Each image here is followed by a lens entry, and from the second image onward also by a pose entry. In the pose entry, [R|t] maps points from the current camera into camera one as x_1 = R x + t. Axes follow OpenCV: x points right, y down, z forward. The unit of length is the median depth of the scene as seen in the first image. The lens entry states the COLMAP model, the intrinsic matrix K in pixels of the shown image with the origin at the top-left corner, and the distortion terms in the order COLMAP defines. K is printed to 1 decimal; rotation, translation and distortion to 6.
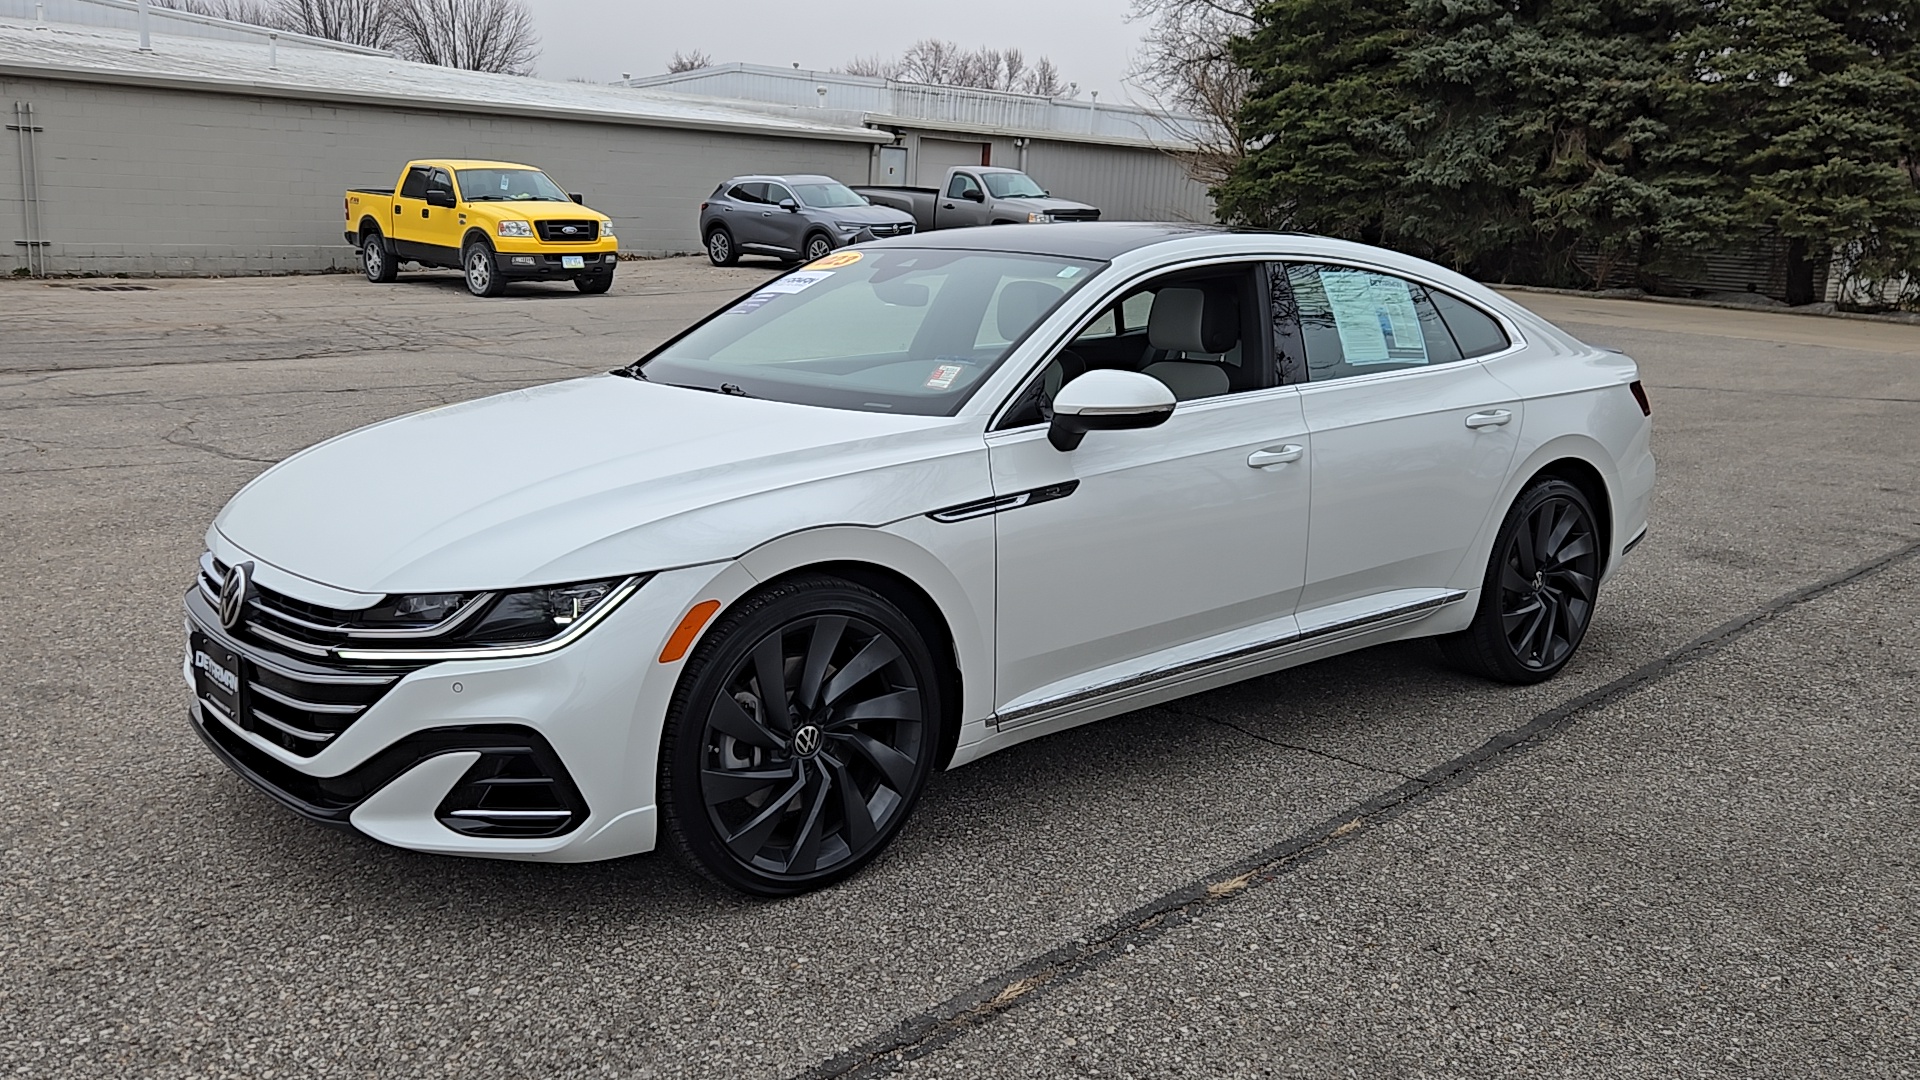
lens RADIAL K [[1635.7, 0, 946.8], [0, 1635.7, 540.1], [0, 0, 1]] dist [0.009571, -0.016920]
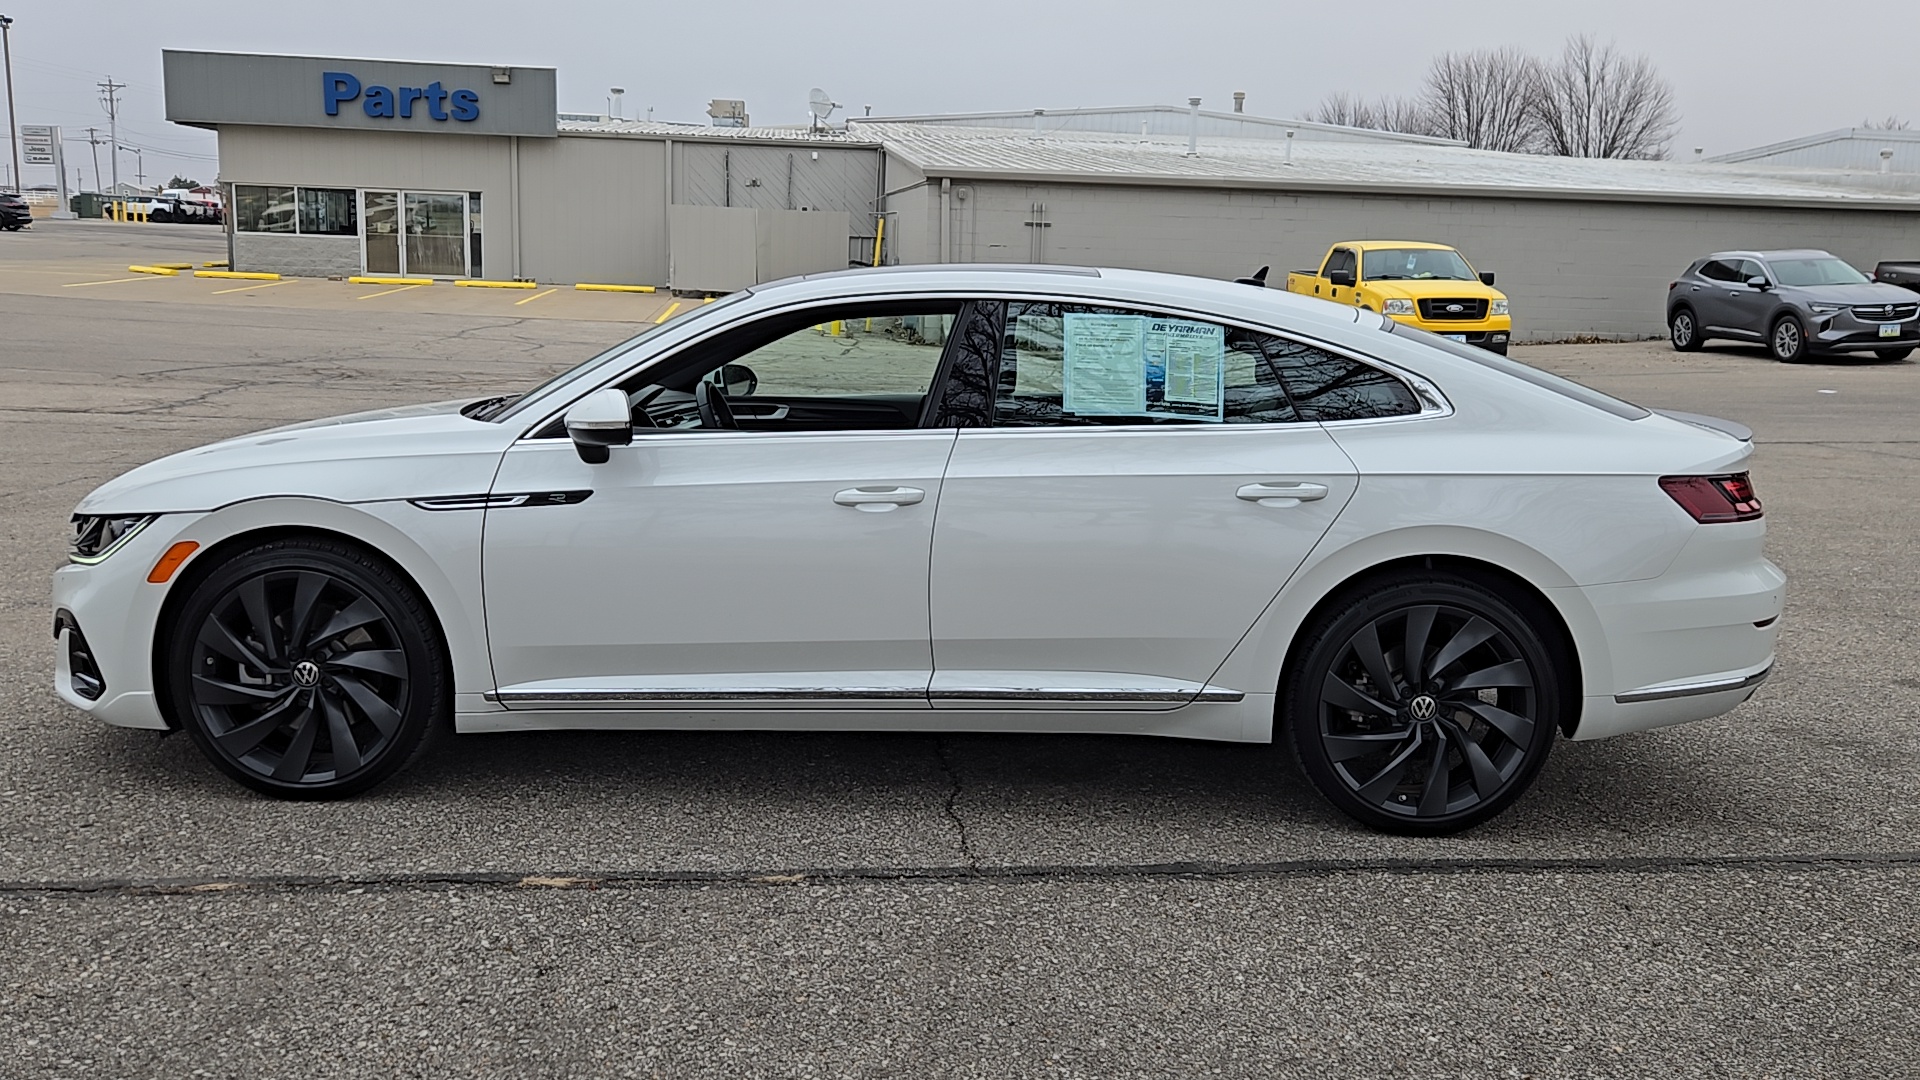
lens RADIAL K [[1635.7, 0, 959.2], [0, 1635.7, 537.3], [0, 0, 1]] dist [0.009571, -0.016920]
pose [[0.751237, 0.094002, -0.653305, 0.201971], [-0.130457, 0.991427, -0.007359, -0.006289], [0.647012, 0.090757, 0.757059, 0.071755]]
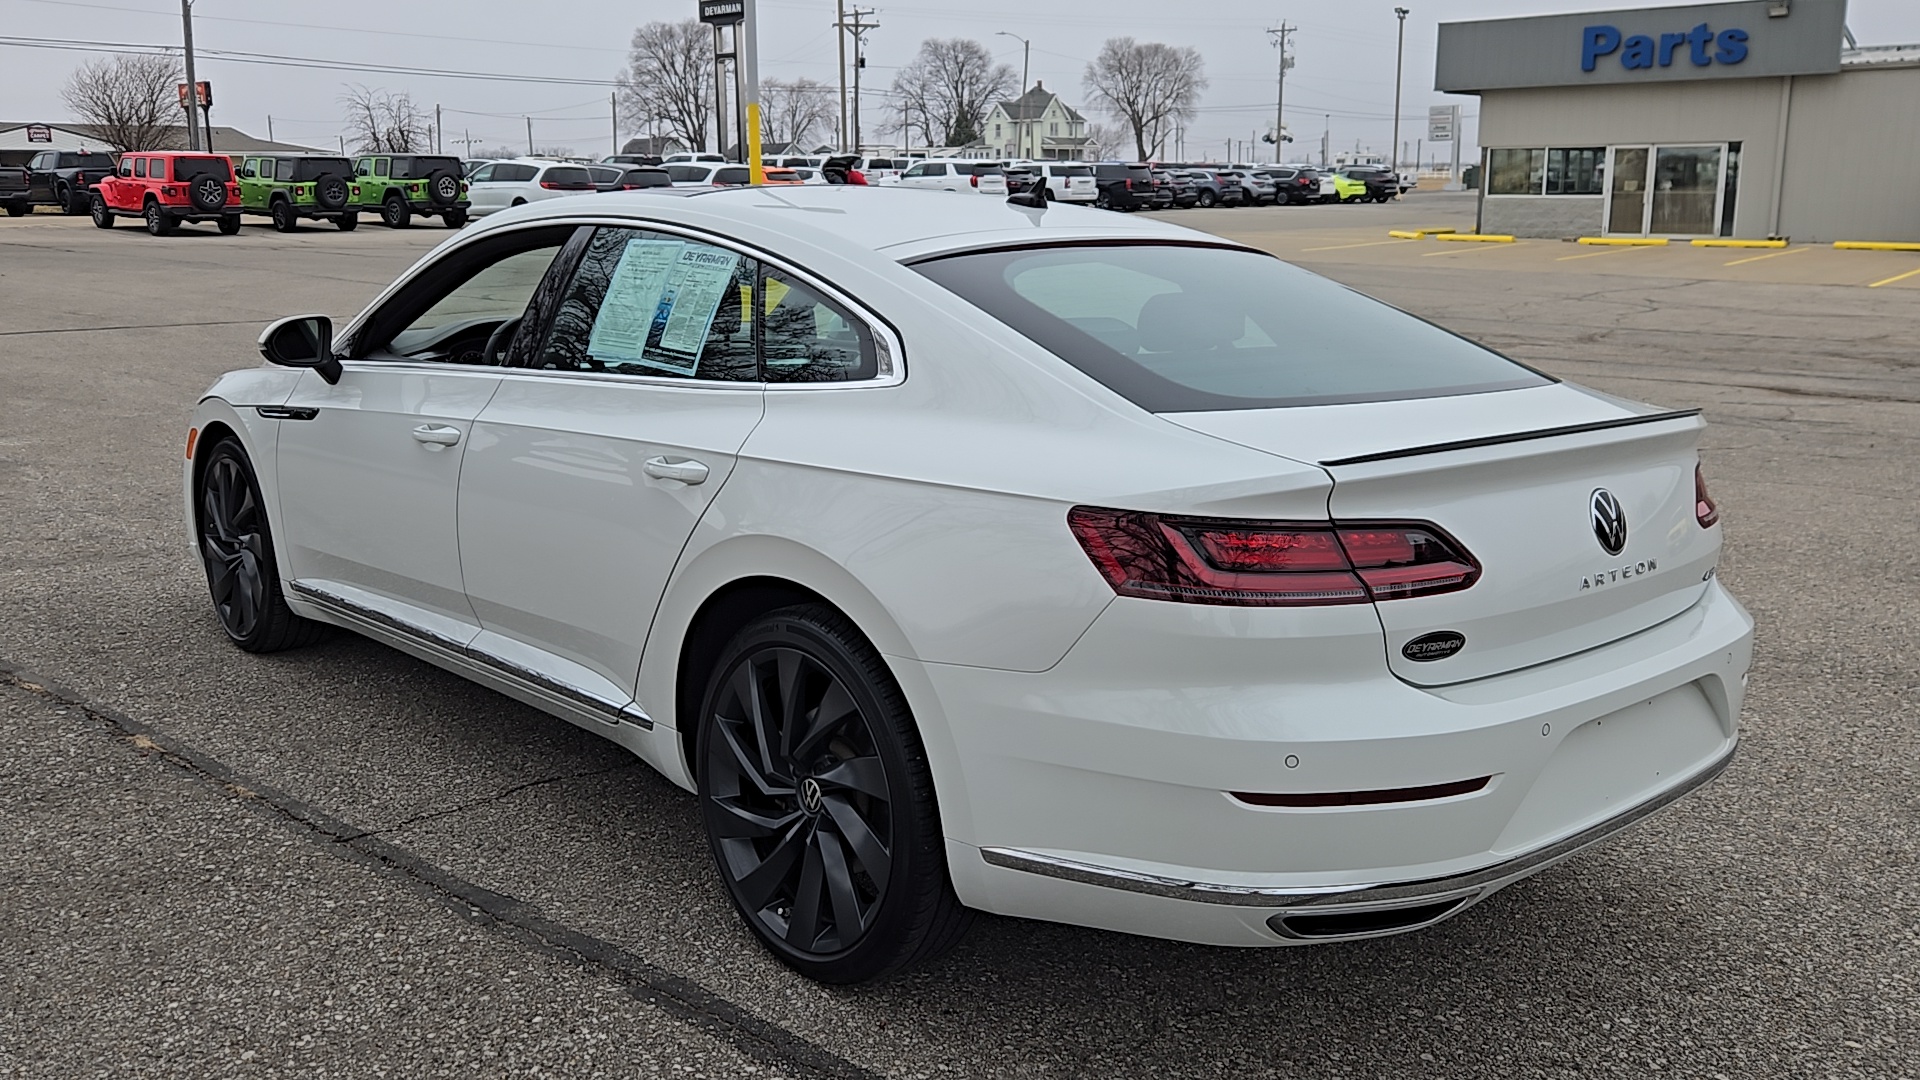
lens RADIAL K [[1635.7, 0, 964.9], [0, 1635.7, 532.2], [0, 0, 1]] dist [0.009571, -0.016920]
pose [[-0.011902, 0.156986, -0.987529, 0.258295], [-0.194827, 0.968308, 0.156278, -0.046174], [0.980765, 0.194257, 0.019060, 0.296540]]
